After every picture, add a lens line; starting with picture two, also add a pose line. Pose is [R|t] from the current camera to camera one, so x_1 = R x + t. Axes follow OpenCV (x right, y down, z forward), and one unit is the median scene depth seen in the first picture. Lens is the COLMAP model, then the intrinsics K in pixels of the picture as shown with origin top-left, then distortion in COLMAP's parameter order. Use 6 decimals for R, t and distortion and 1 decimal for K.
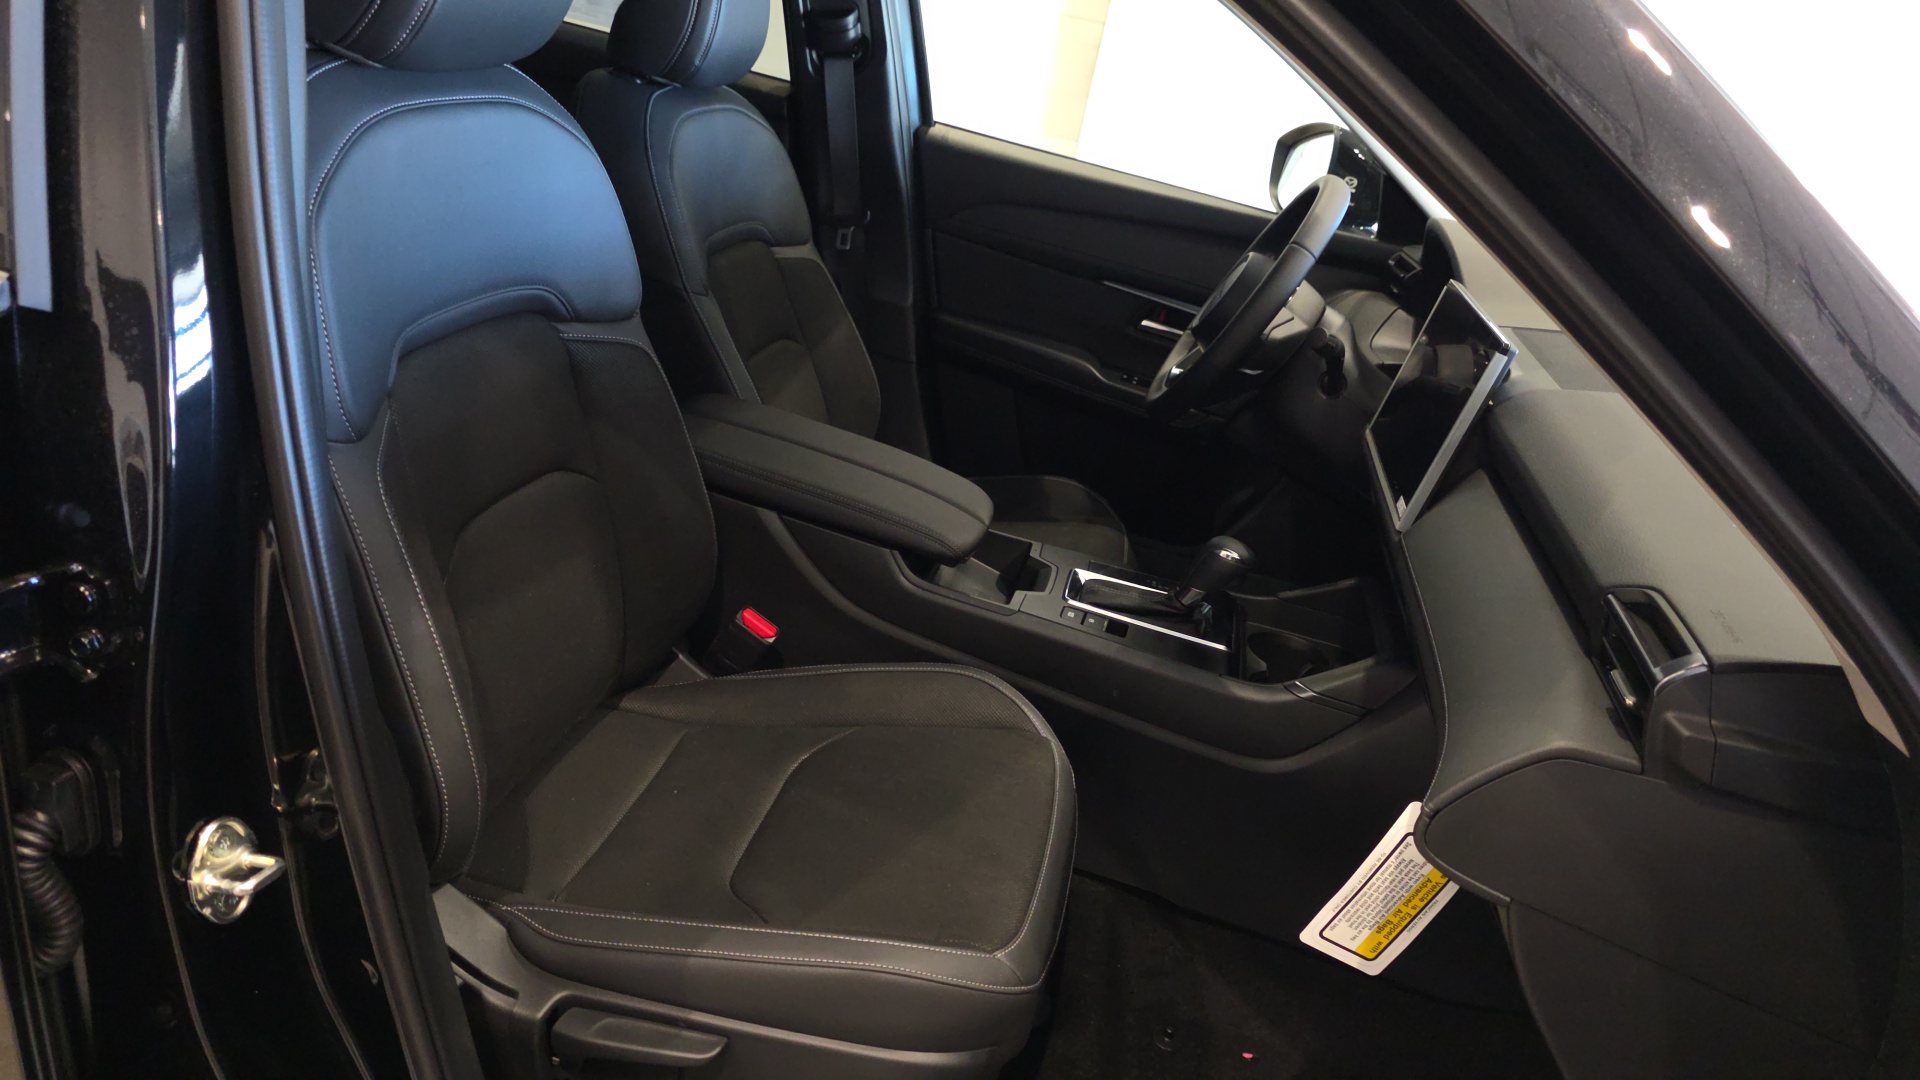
lens RADIAL K [[1293.7, 0, 950.0], [0, 1293.7, 547.9], [0, 0, 1]] dist [0.006531, -0.007577]
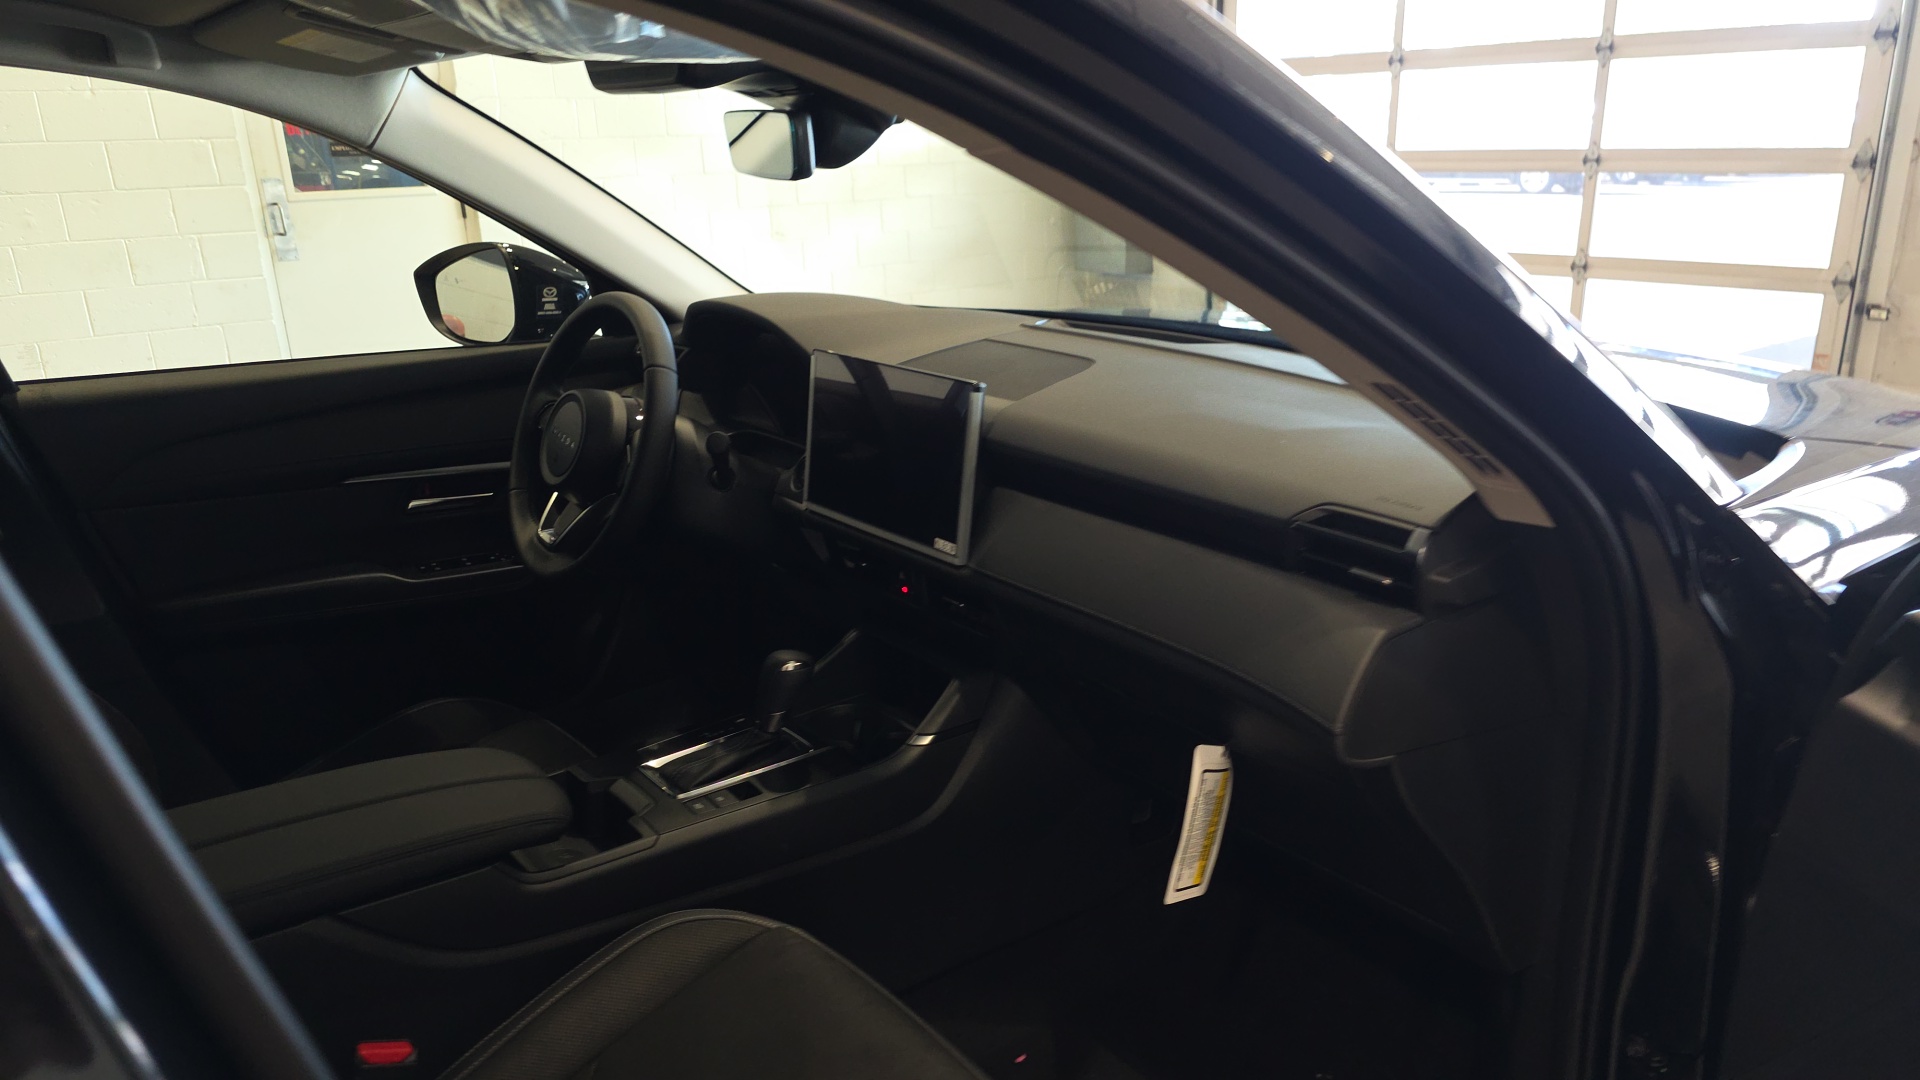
lens RADIAL K [[1293.7, 0, 950.0], [0, 1293.7, 547.9], [0, 0, 1]] dist [0.006531, -0.007577]
pose [[0.608427, -0.438379, 0.661544, -0.328882], [0.455100, 0.875637, 0.161691, -0.178569], [-0.650154, 0.202691, 0.732268, 0.163974]]
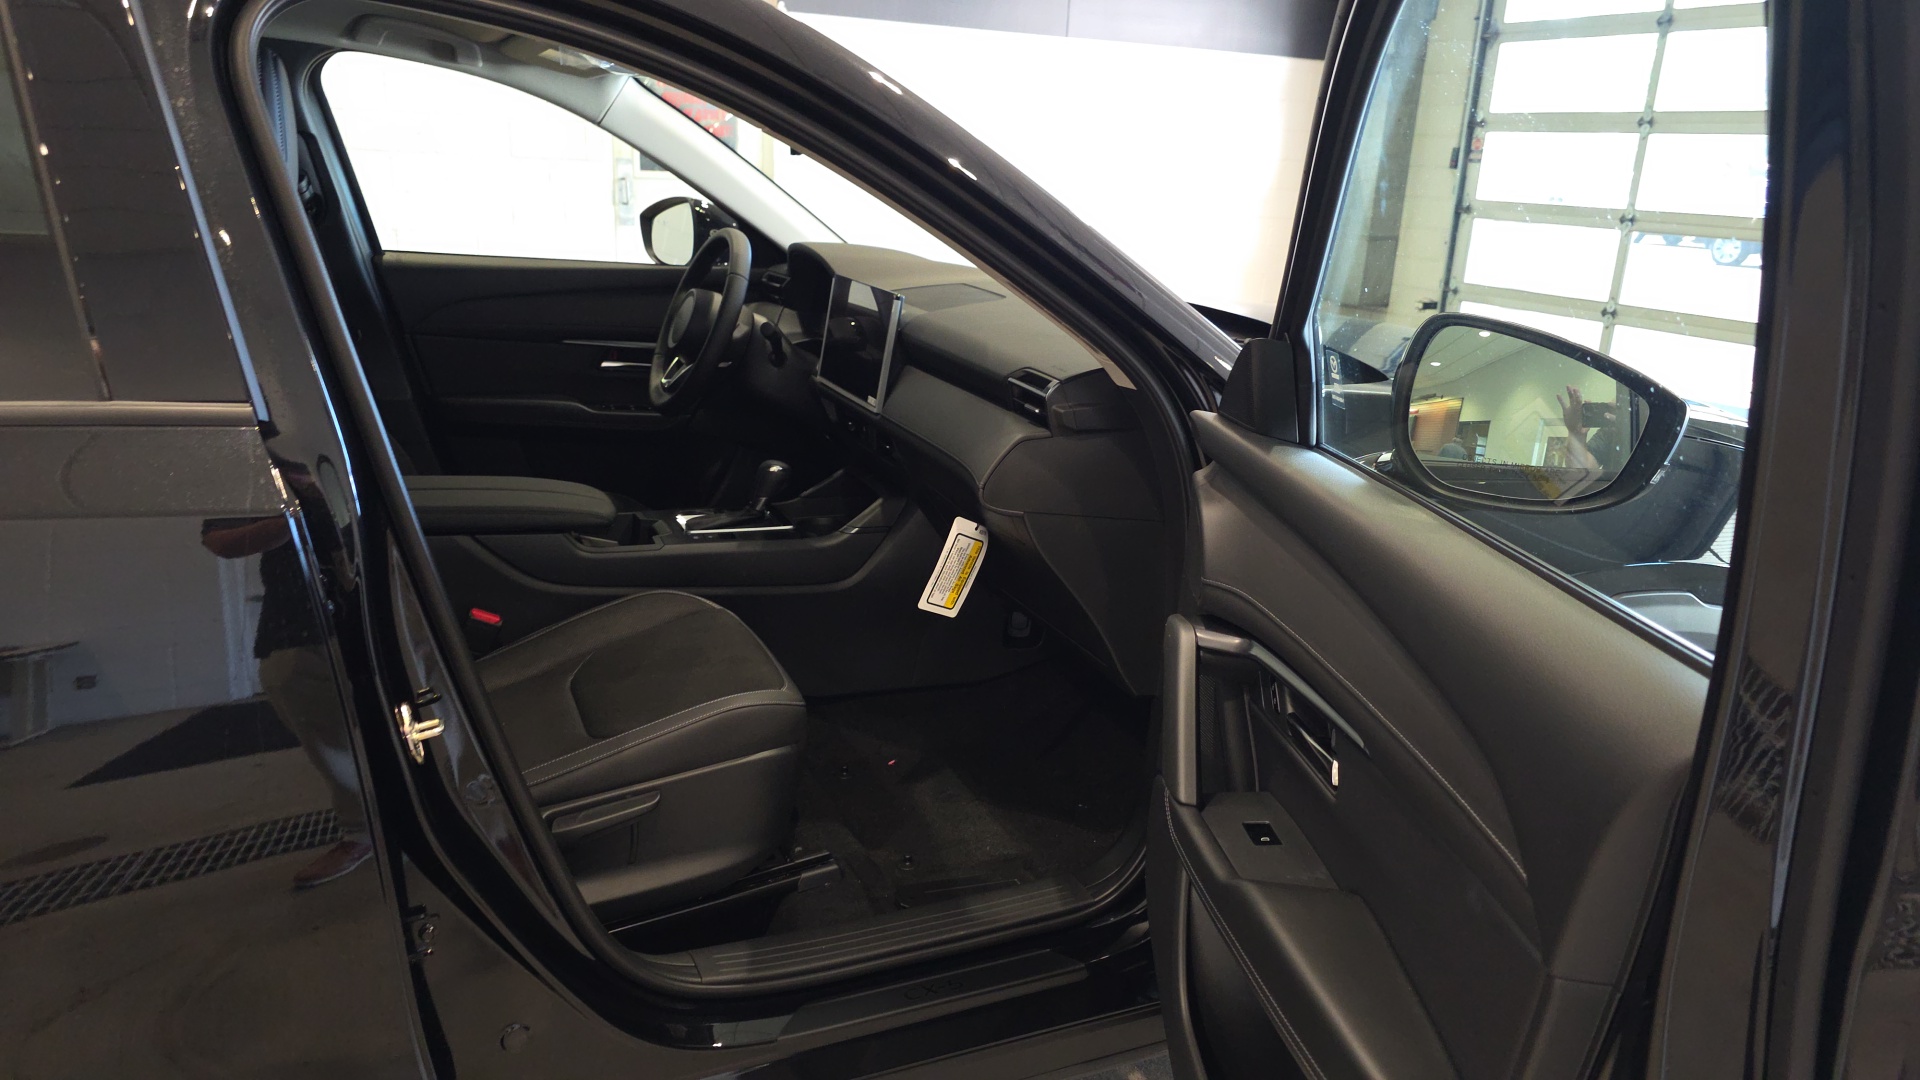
lens RADIAL K [[1430.4, 0, 960.0], [0, 1430.4, 540.0], [0, 0, 1]] dist [-0.006112, 0.104675]
pose [[0.812355, -0.298649, 0.500887, -0.487226], [0.334831, 0.942093, 0.018674, 0.126648], [-0.477459, 0.152543, 0.865311, -0.579330]]
